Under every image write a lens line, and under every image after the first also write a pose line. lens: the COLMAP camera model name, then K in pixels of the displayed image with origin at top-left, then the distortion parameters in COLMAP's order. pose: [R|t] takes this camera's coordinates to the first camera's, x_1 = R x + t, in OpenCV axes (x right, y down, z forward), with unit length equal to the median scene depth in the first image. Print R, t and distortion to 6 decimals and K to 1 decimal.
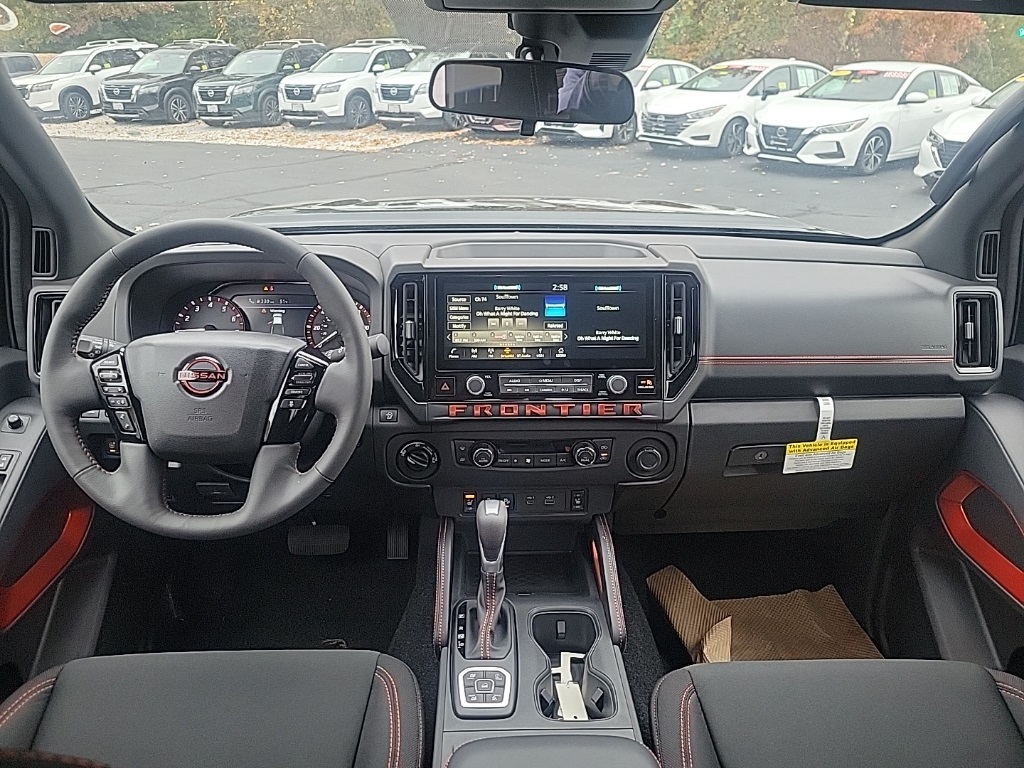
lens RADIAL K [[771.7, 0, 513.2], [0, 771.7, 378.7], [0, 0, 1]] dist [0.042901, -0.029562]
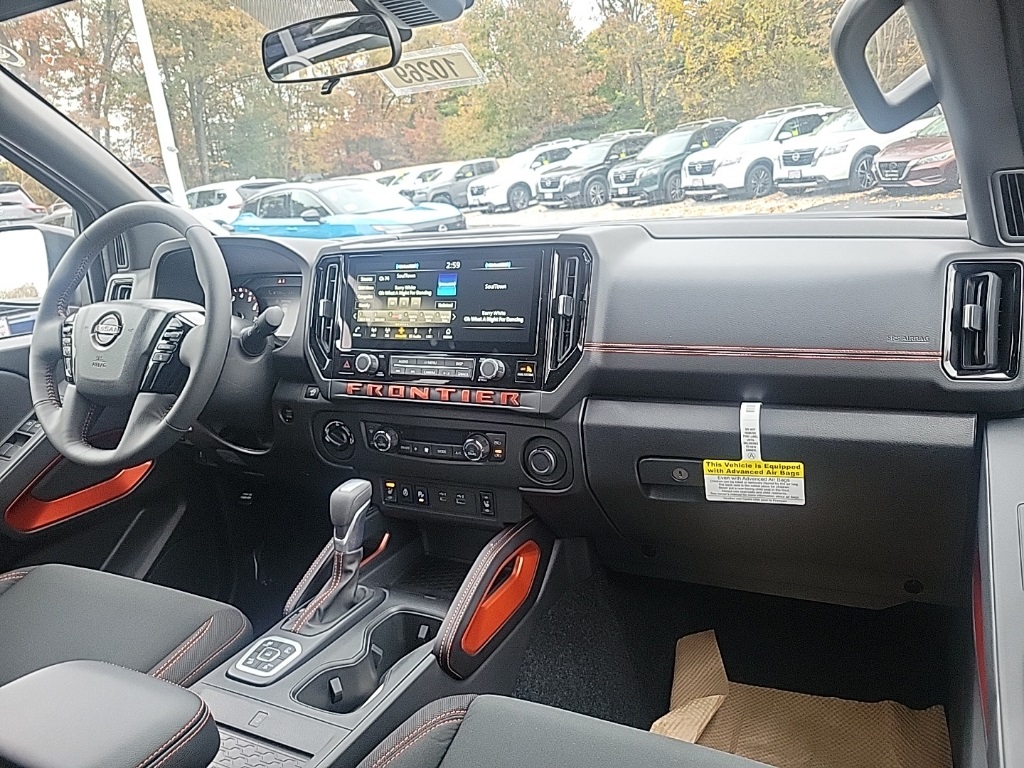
lens RADIAL K [[771.4, 0, 517.4], [0, 771.4, 388.7], [0, 0, 1]] dist [0.038137, -0.001103]
pose [[0.867402, 0.051711, -0.494913, 0.542263], [-0.091975, 0.994110, -0.057329, 0.070610], [0.489033, 0.095247, 0.867049, 0.212162]]
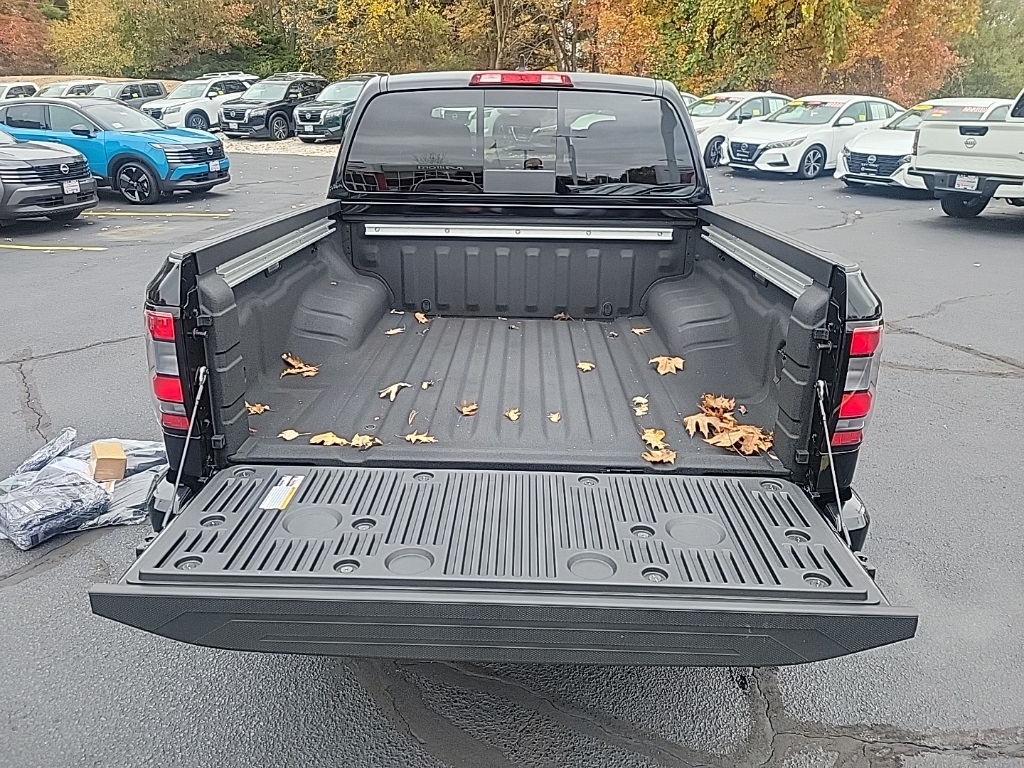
lens RADIAL K [[769.5, 0, 506.4], [0, 769.5, 374.6], [0, 0, 1]] dist [0.040079, -0.002768]
pose [[0.997853, 0.025656, -0.060257, 0.217538], [-0.027442, 0.999203, -0.028994, 1.113210], [0.059465, 0.030586, 0.997762, -3.083746]]
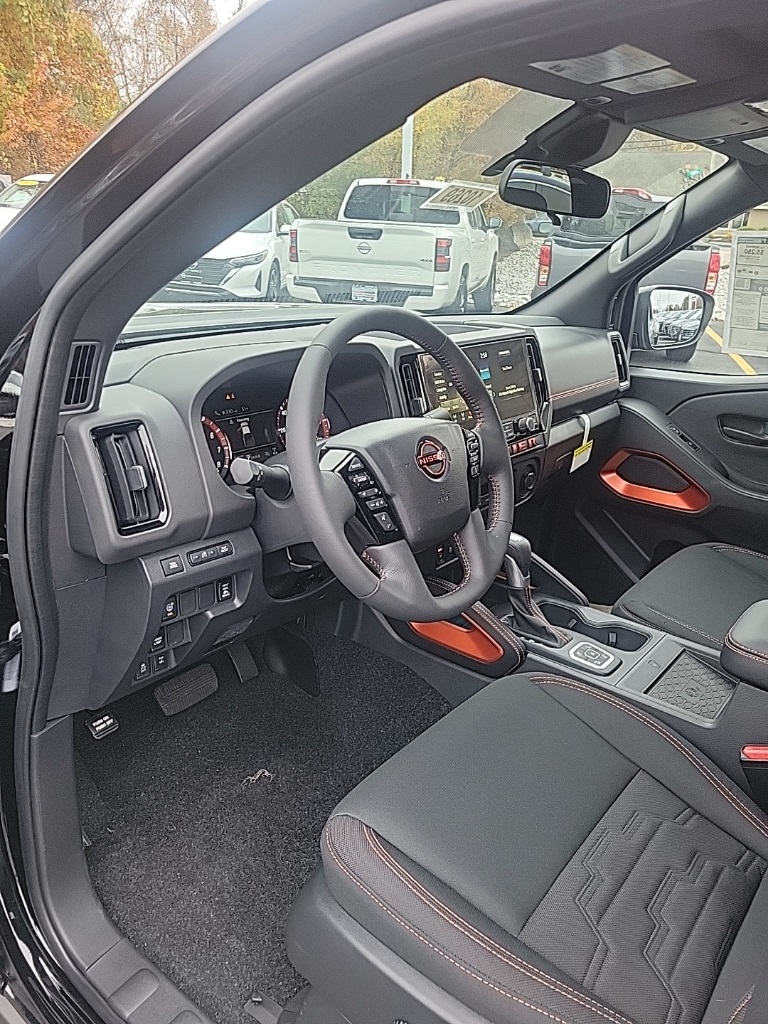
lens RADIAL K [[766.8, 0, 396.0], [0, 766.8, 512.1], [0, 0, 1]] dist [0.048468, -0.000481]
pose [[0.647292, -0.242900, 0.722504, -0.872973], [0.227532, 0.966225, 0.120991, -0.051258], [-0.727490, 0.086076, 0.680697, 0.263308]]
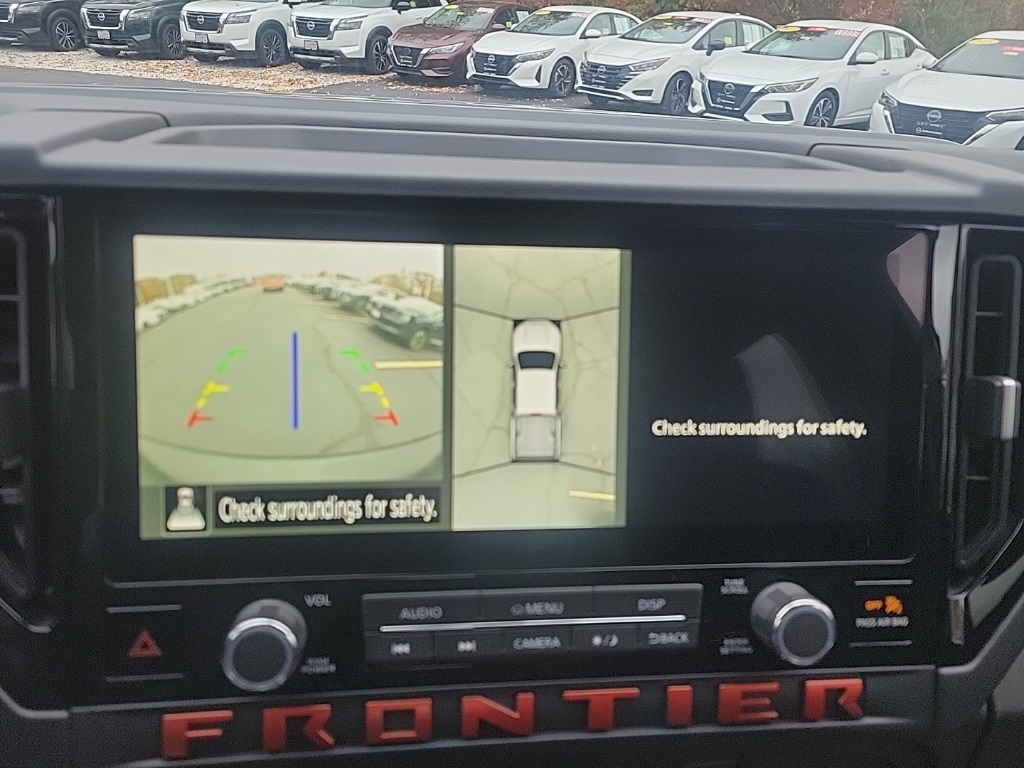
lens RADIAL K [[765.0, 0, 514.5], [0, 765.0, 388.3], [0, 0, 1]] dist [0.050470, -0.033672]
pose [[0.995225, 0.011061, 0.096978, 0.006685], [-0.017083, 0.997962, 0.061483, -0.081997], [-0.096100, -0.062846, 0.993386, 0.662183]]
